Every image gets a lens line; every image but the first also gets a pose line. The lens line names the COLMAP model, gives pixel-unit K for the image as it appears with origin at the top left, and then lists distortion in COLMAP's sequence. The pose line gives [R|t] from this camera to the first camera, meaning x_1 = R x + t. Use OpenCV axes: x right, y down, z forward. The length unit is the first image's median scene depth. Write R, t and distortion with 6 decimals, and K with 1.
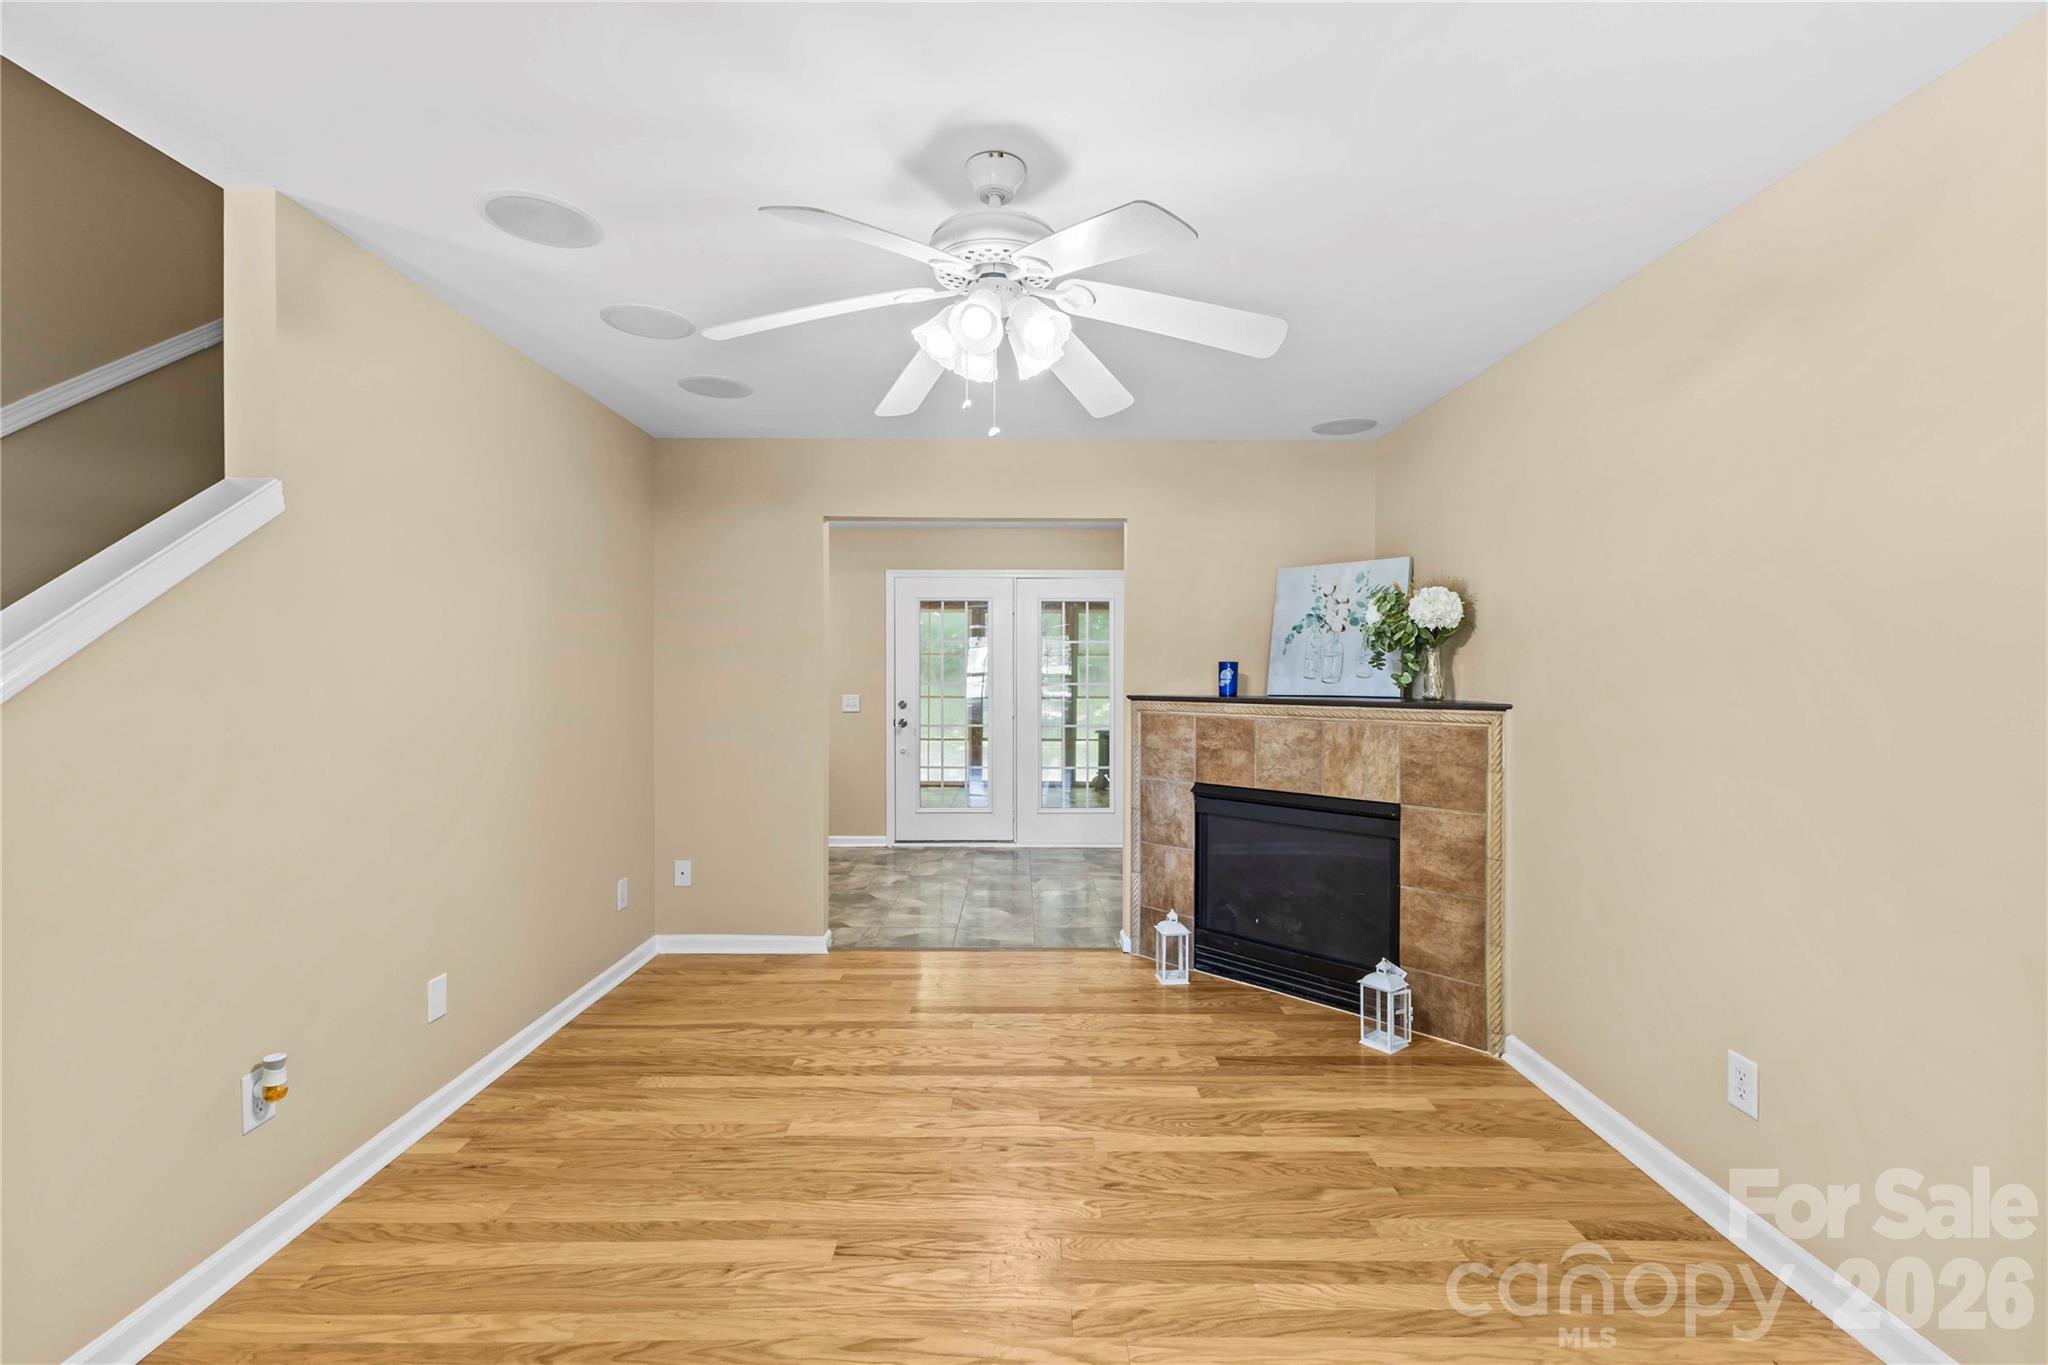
lens RADIAL K [[881.4, 0, 1026.7], [0, 881.4, 676.9], [0, 0, 1]] dist [0.006674, -0.001713]
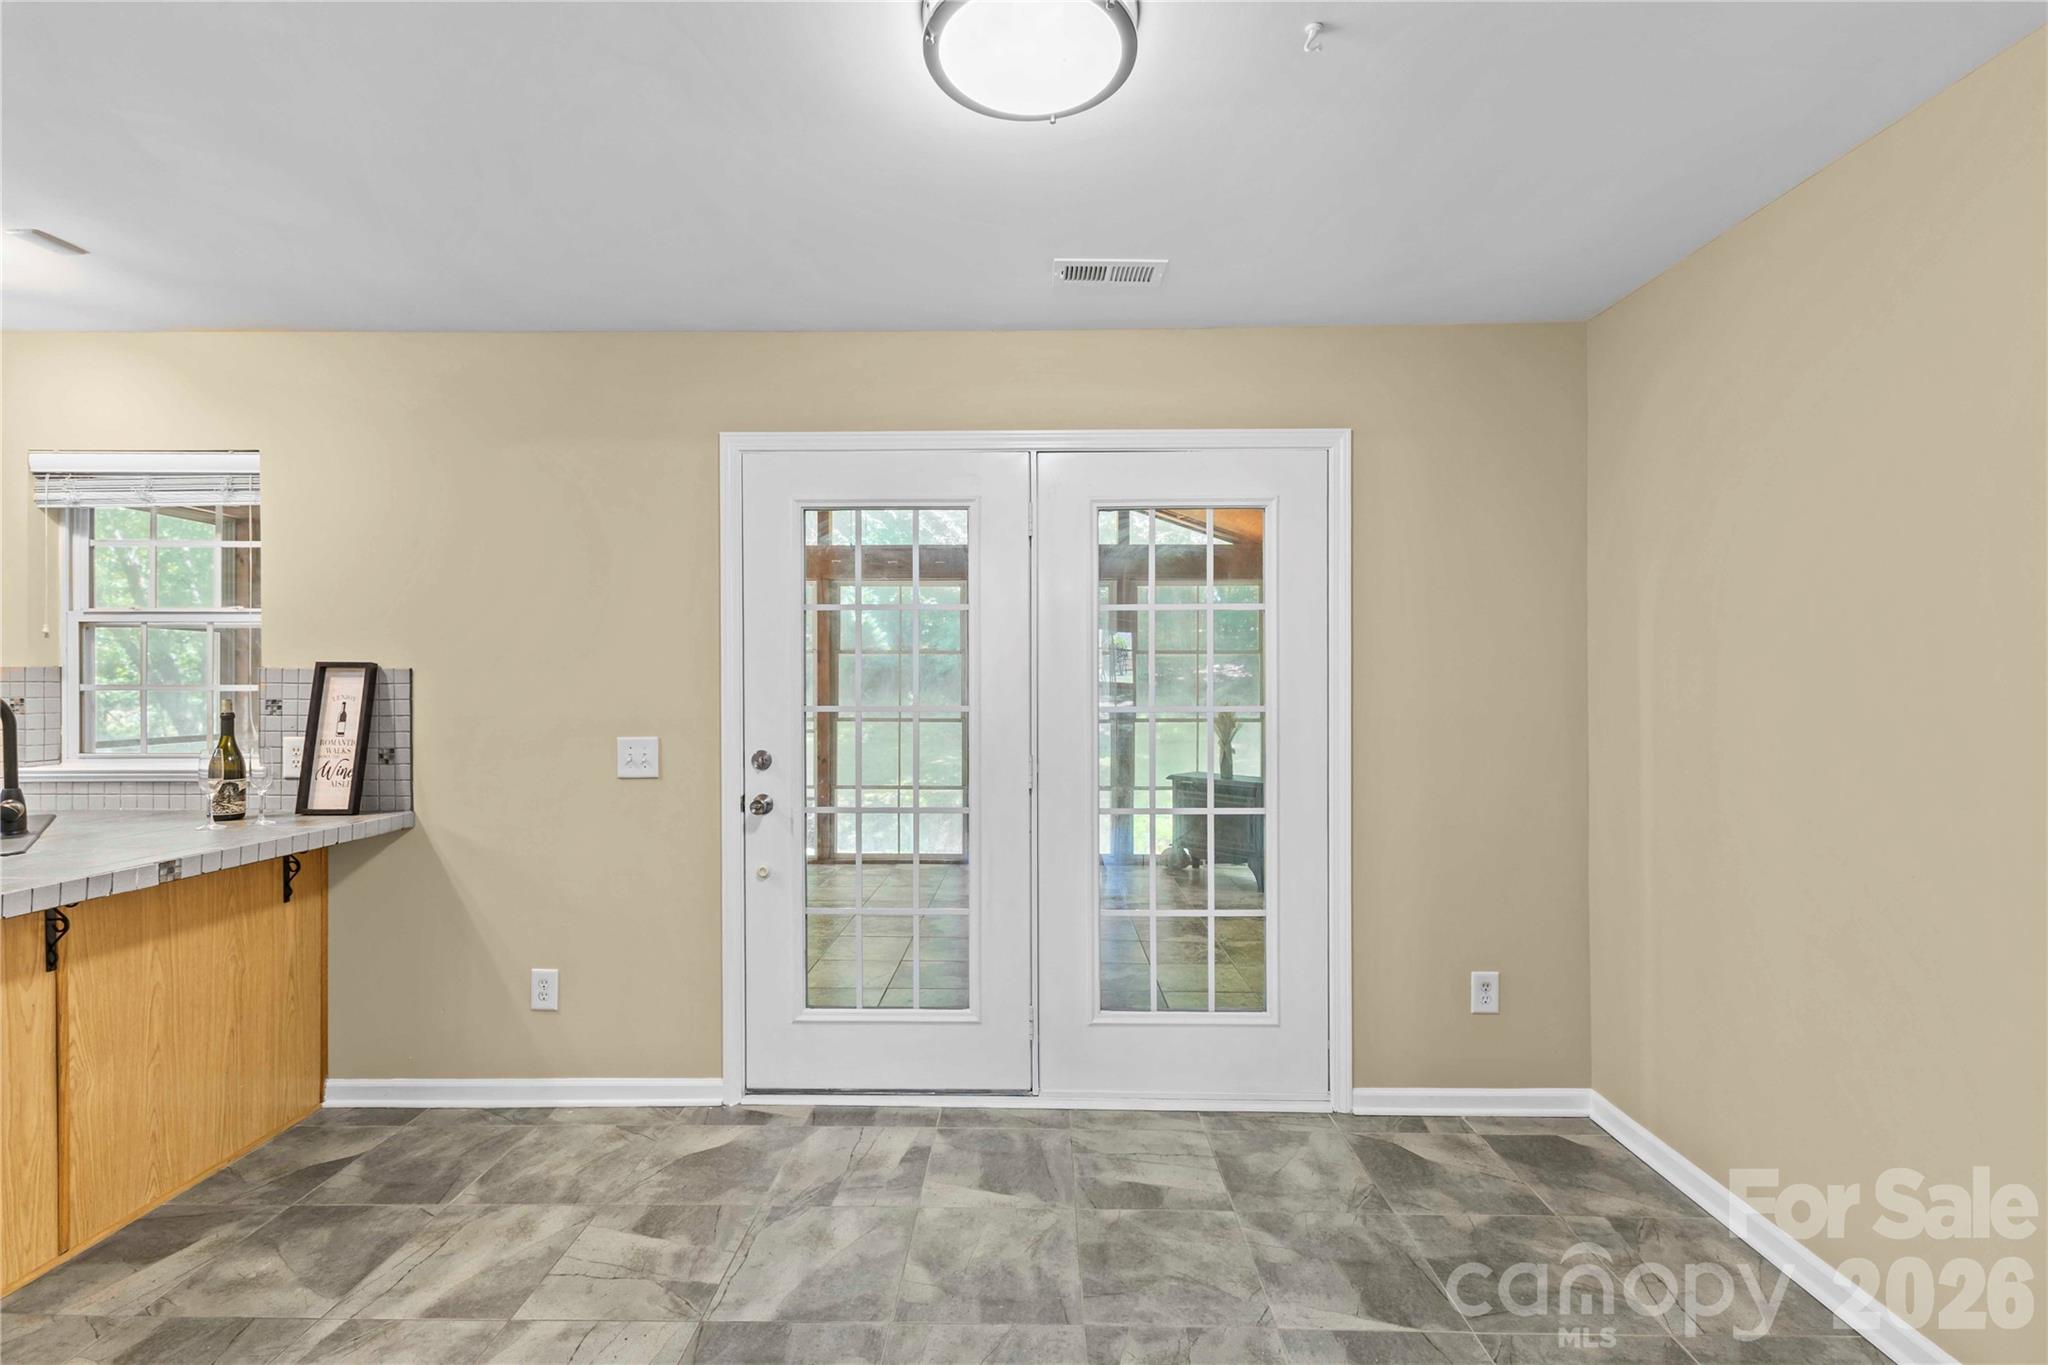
lens RADIAL K [[881.4, 0, 1022.4], [0, 881.4, 683.1], [0, 0, 1]] dist [0.006674, -0.001713]
pose [[0.999645, -0.002928, -0.026481, -0.016683], [0.002919, 0.999996, -0.000383, -0.008261], [0.026482, 0.000306, 0.999649, 1.232346]]
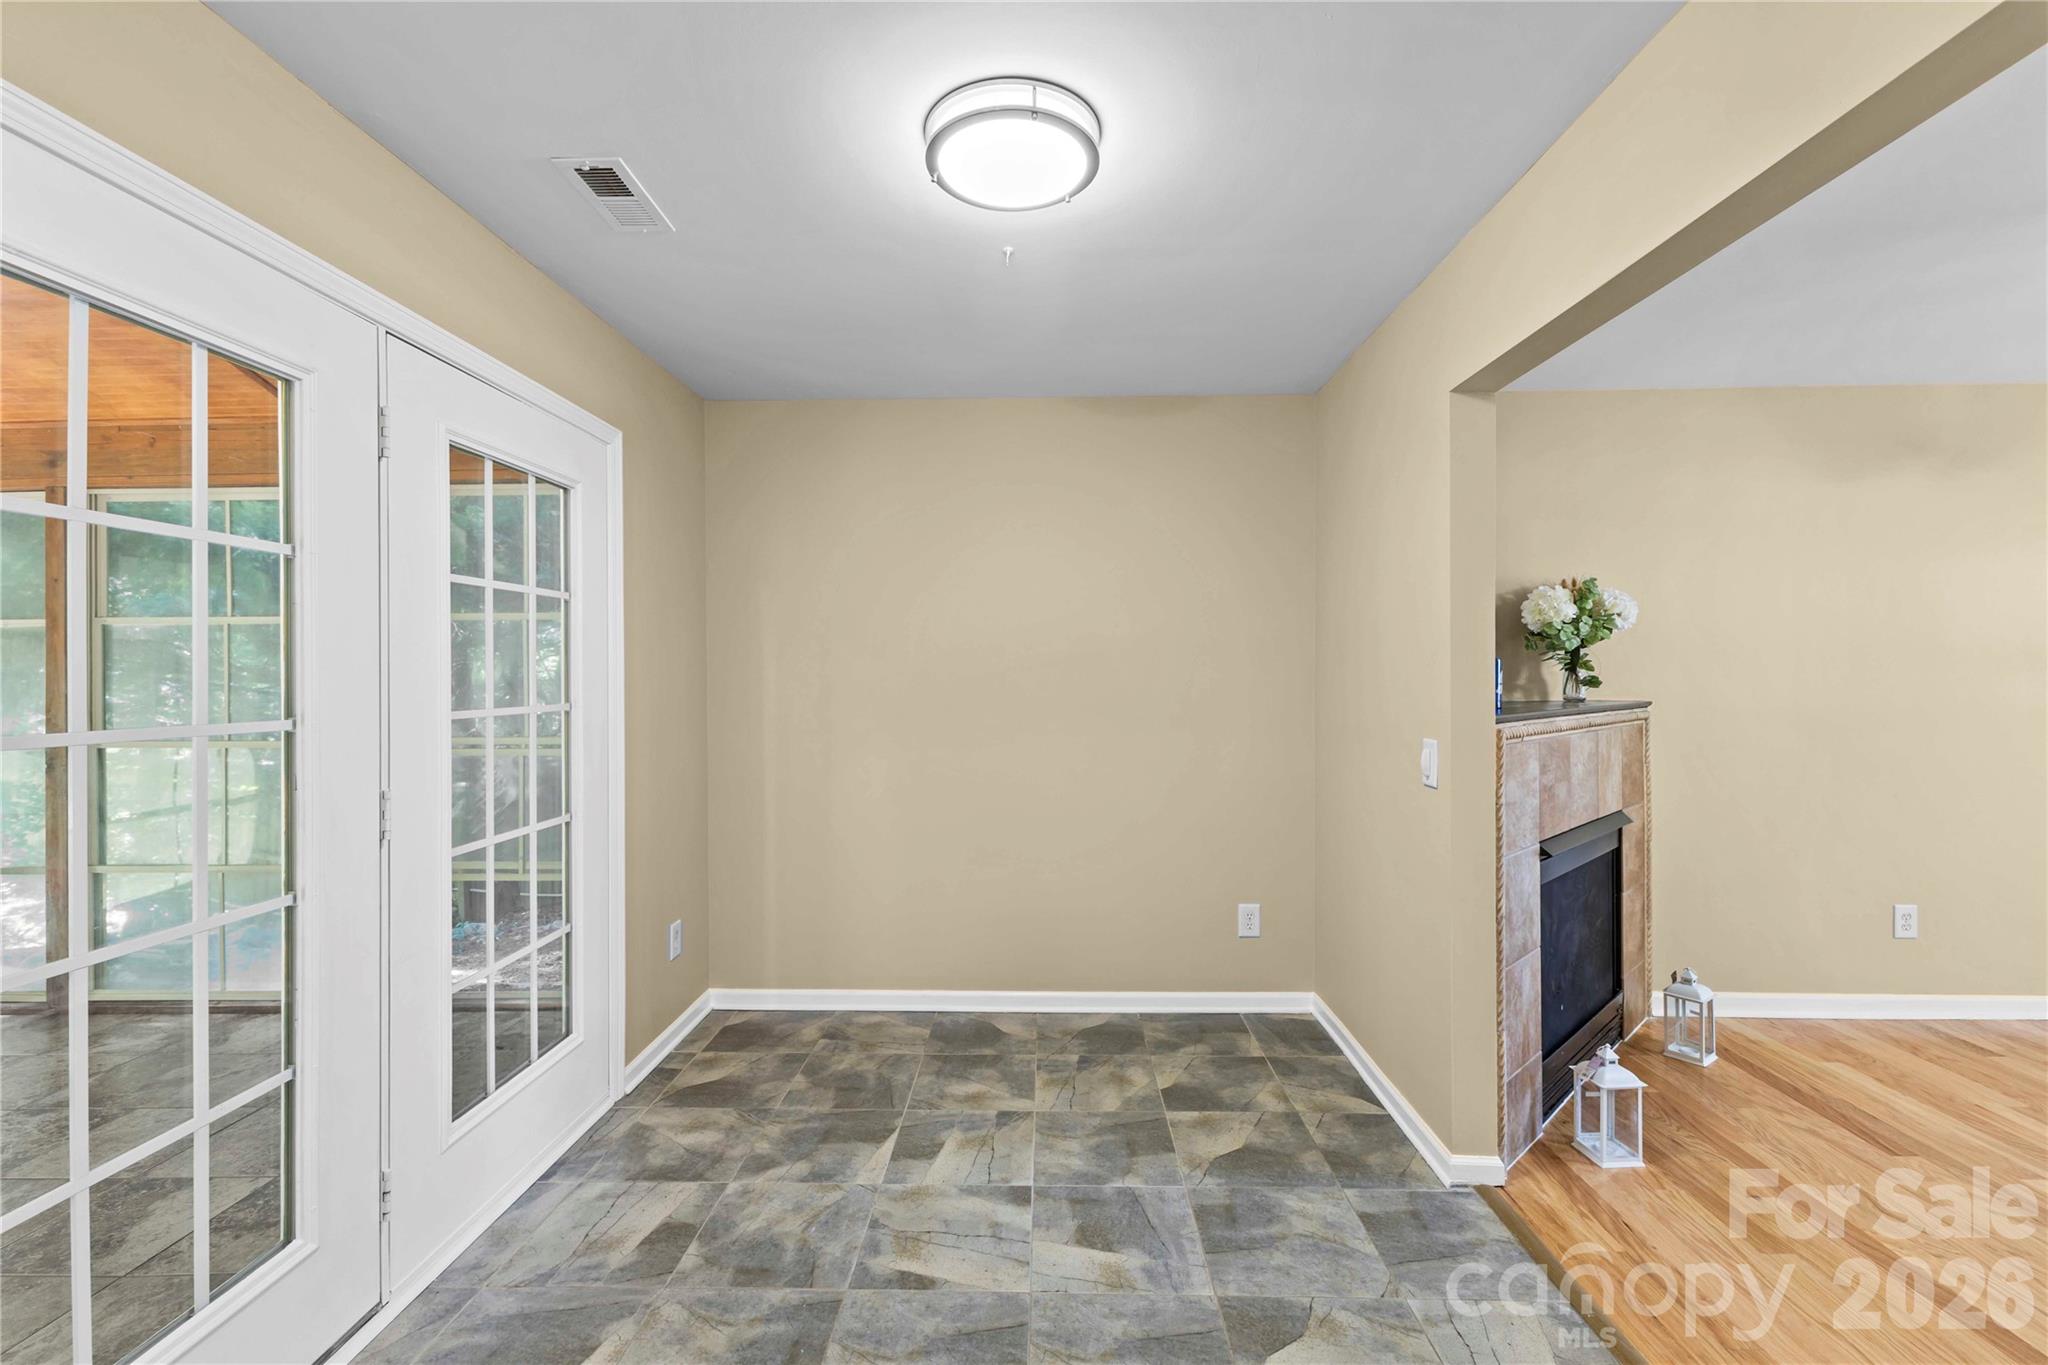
lens RADIAL K [[881.4, 0, 1022.3], [0, 881.4, 680.7], [0, 0, 1]] dist [0.006674, -0.001713]
pose [[0.037535, -0.009018, 0.999255, -0.578407], [0.007121, 0.999936, 0.008757, -0.009999], [-0.999270, 0.006787, 0.037597, 1.657529]]
